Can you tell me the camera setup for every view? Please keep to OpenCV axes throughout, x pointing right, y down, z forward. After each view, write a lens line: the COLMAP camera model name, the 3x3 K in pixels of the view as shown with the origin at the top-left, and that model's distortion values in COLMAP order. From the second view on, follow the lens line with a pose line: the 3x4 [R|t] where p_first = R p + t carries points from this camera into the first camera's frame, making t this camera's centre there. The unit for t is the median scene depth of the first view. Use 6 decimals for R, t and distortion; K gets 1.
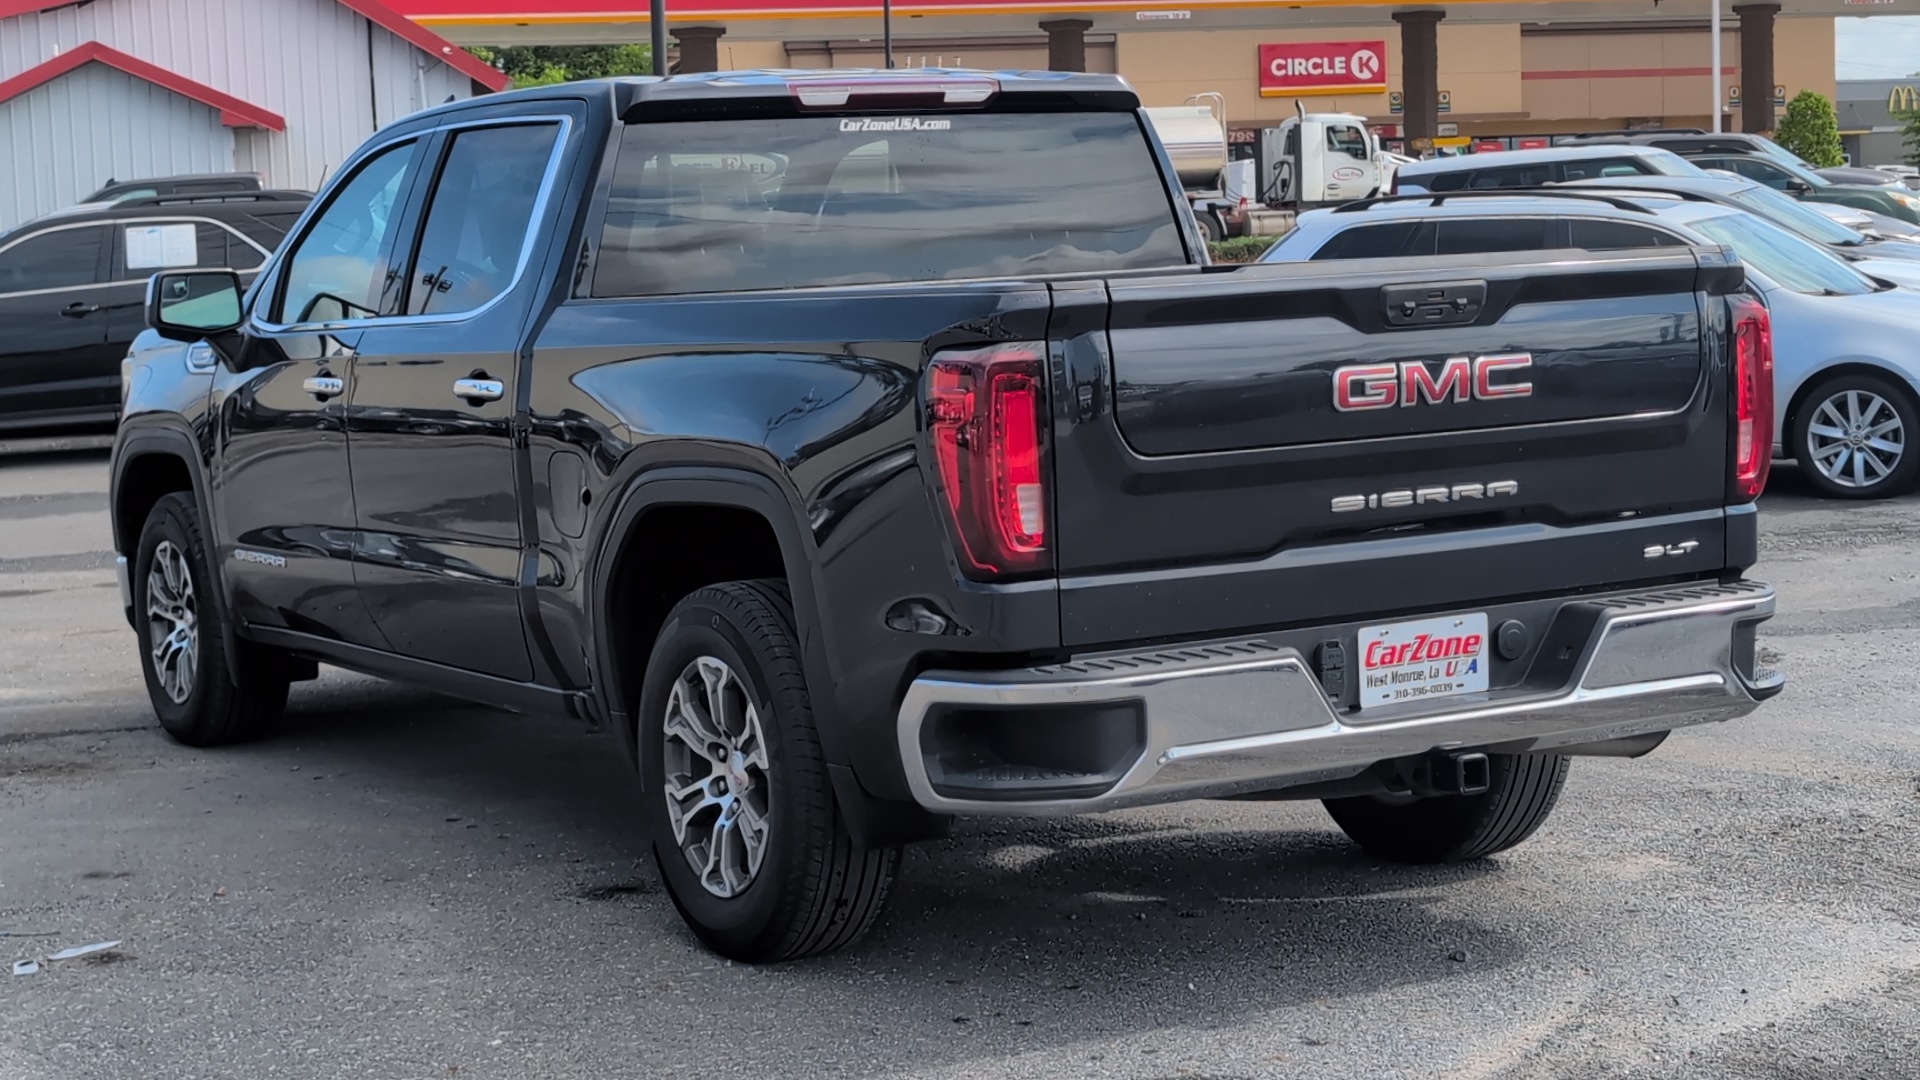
lens RADIAL K [[3207.5, 0, 962.7], [0, 3207.5, 477.6], [0, 0, 1]] dist [0.134575, 0.018796]
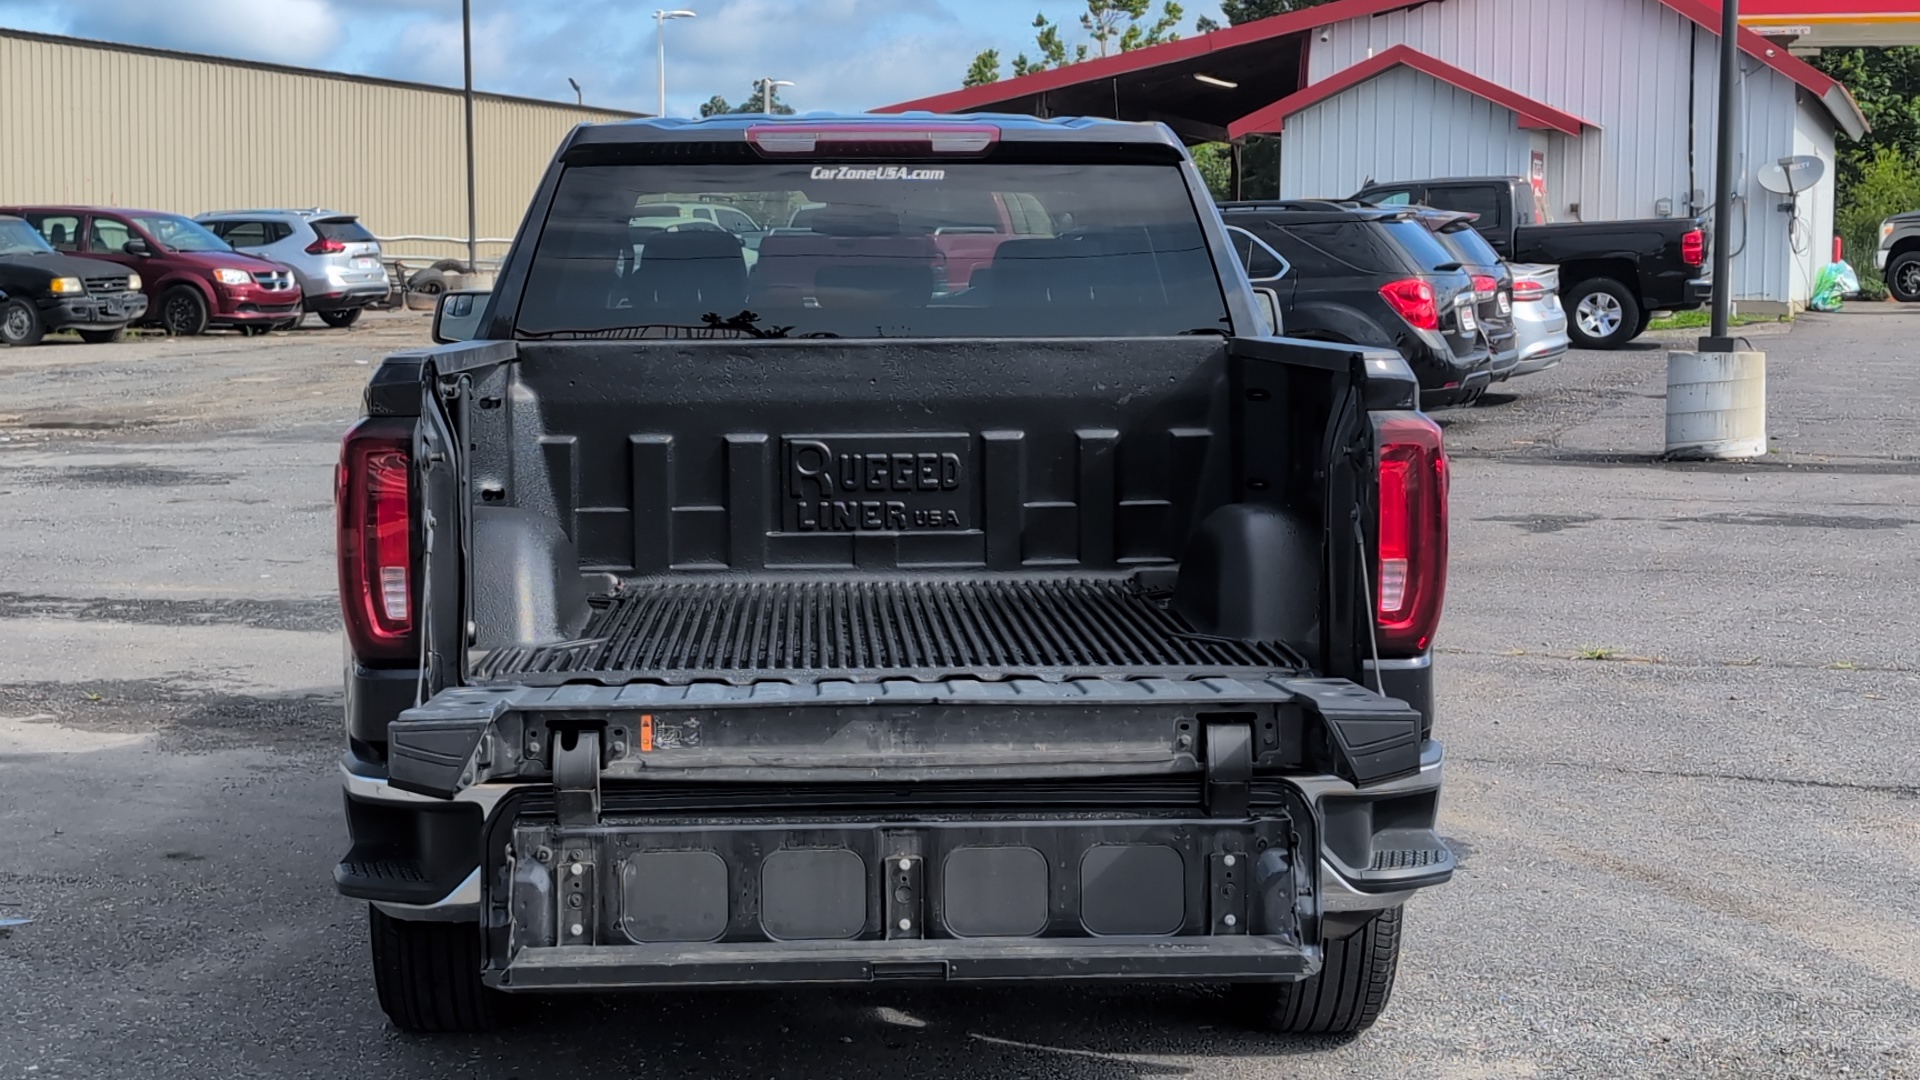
lens RADIAL K [[3207.5, 0, 962.7], [0, 3207.5, 477.6], [0, 0, 1]] dist [0.134575, 0.018796]
pose [[0.882488, 0.072263, -0.464750, 0.568320], [-0.070985, 0.997271, 0.020274, -0.051814], [0.464947, 0.015099, 0.885210, 0.215131]]
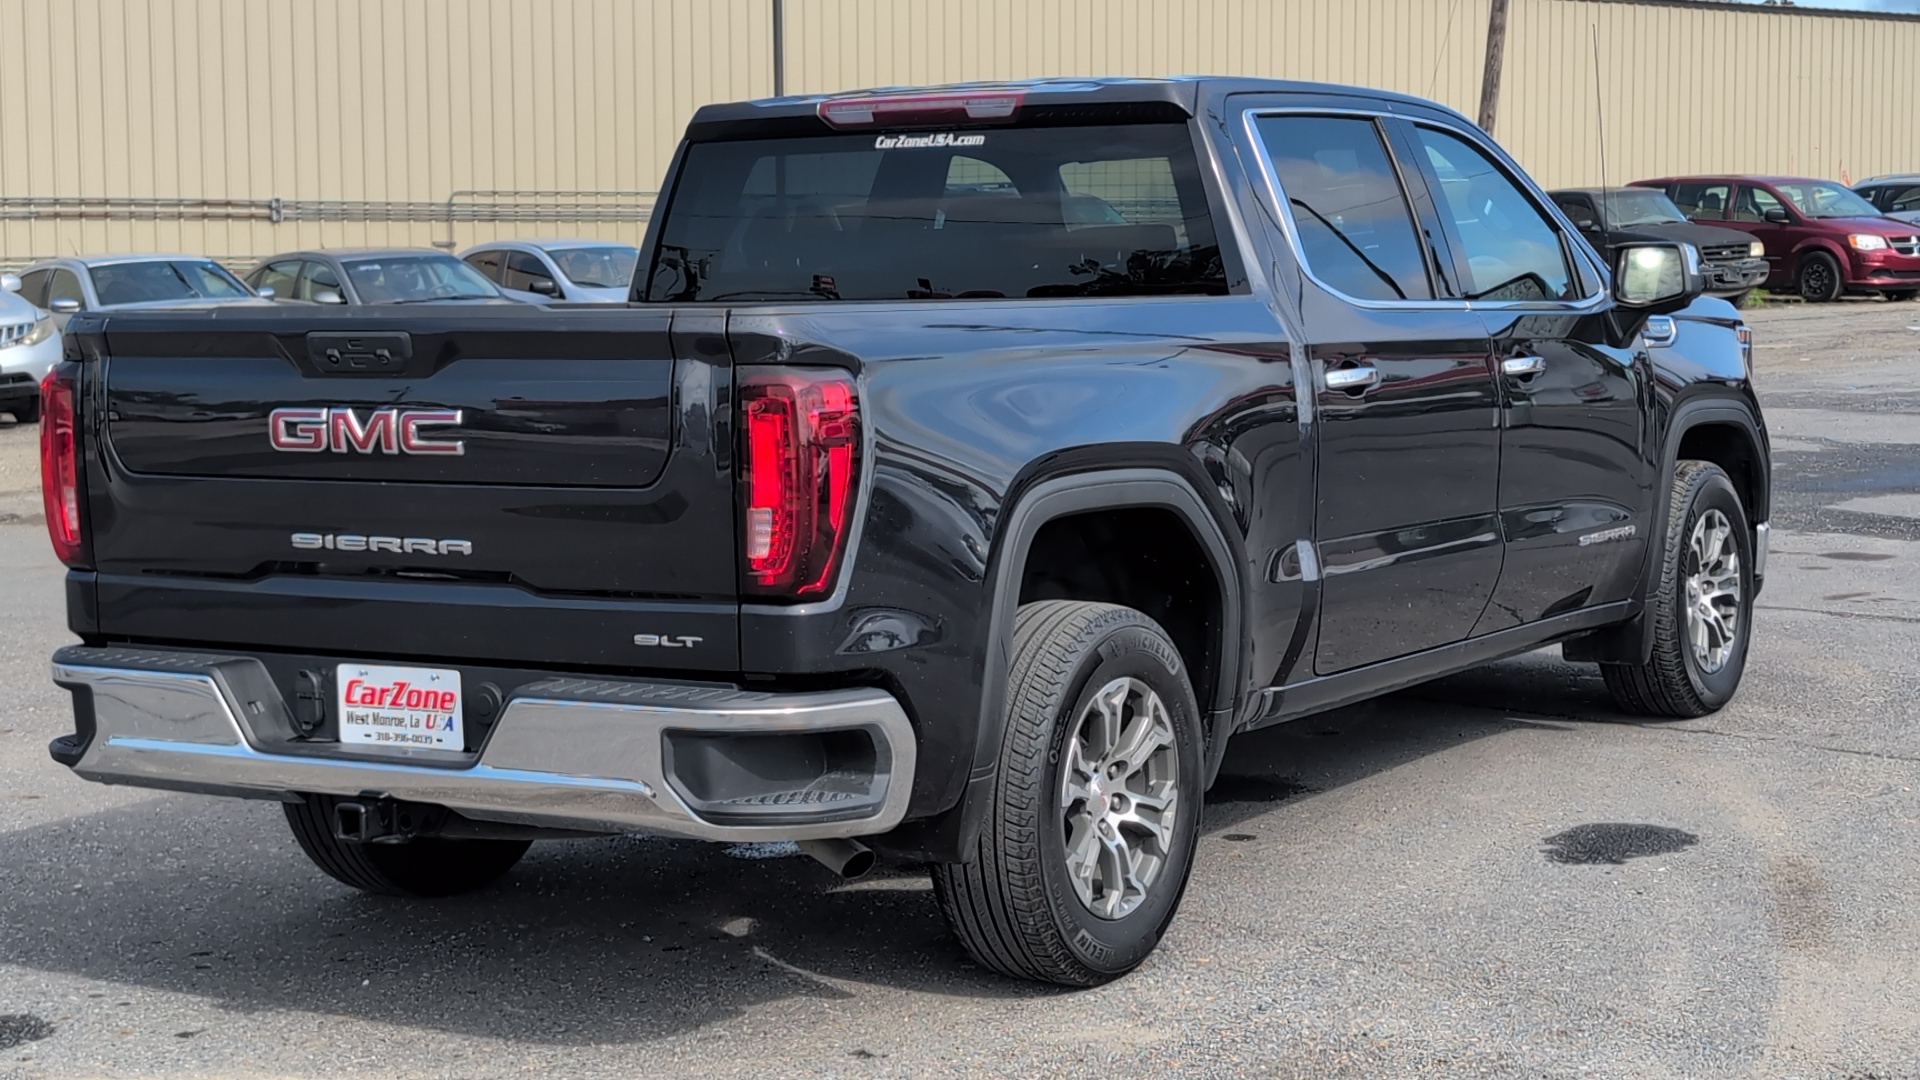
lens RADIAL K [[3191.3, 0, 990.7], [0, 3191.3, 541.2], [0, 0, 1]] dist [0.272438, -1.269953]
pose [[0.478768, 0.115364, -0.870329, 1.099389], [-0.071507, 0.993159, 0.092309, -0.100471], [0.875024, 0.018040, 0.483743, 0.676945]]
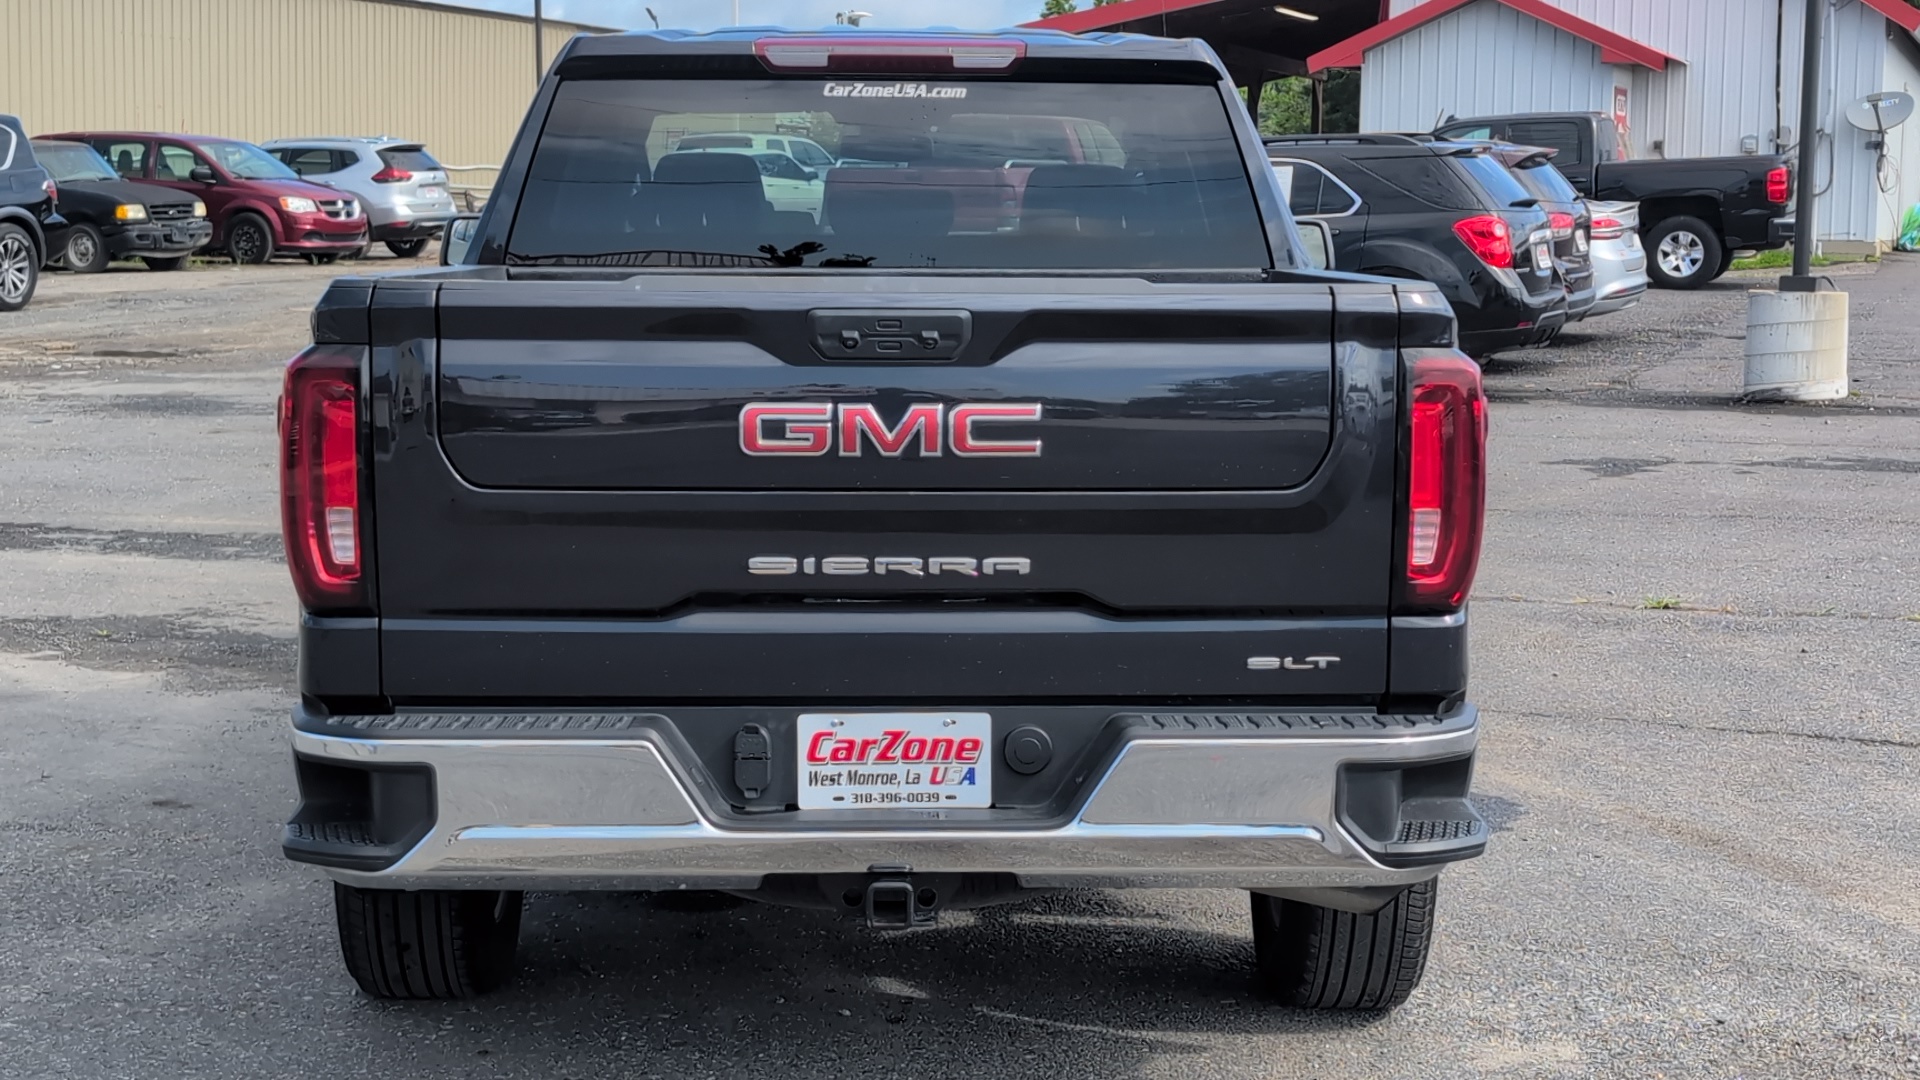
lens RADIAL K [[3191.3, 0, 990.7], [0, 3191.3, 541.2], [0, 0, 1]] dist [0.272438, -1.269953]
pose [[0.874279, 0.098654, -0.475294, 0.554060], [-0.079219, 0.995001, 0.060808, -0.052433], [0.478917, -0.015511, 0.877723, 0.287014]]
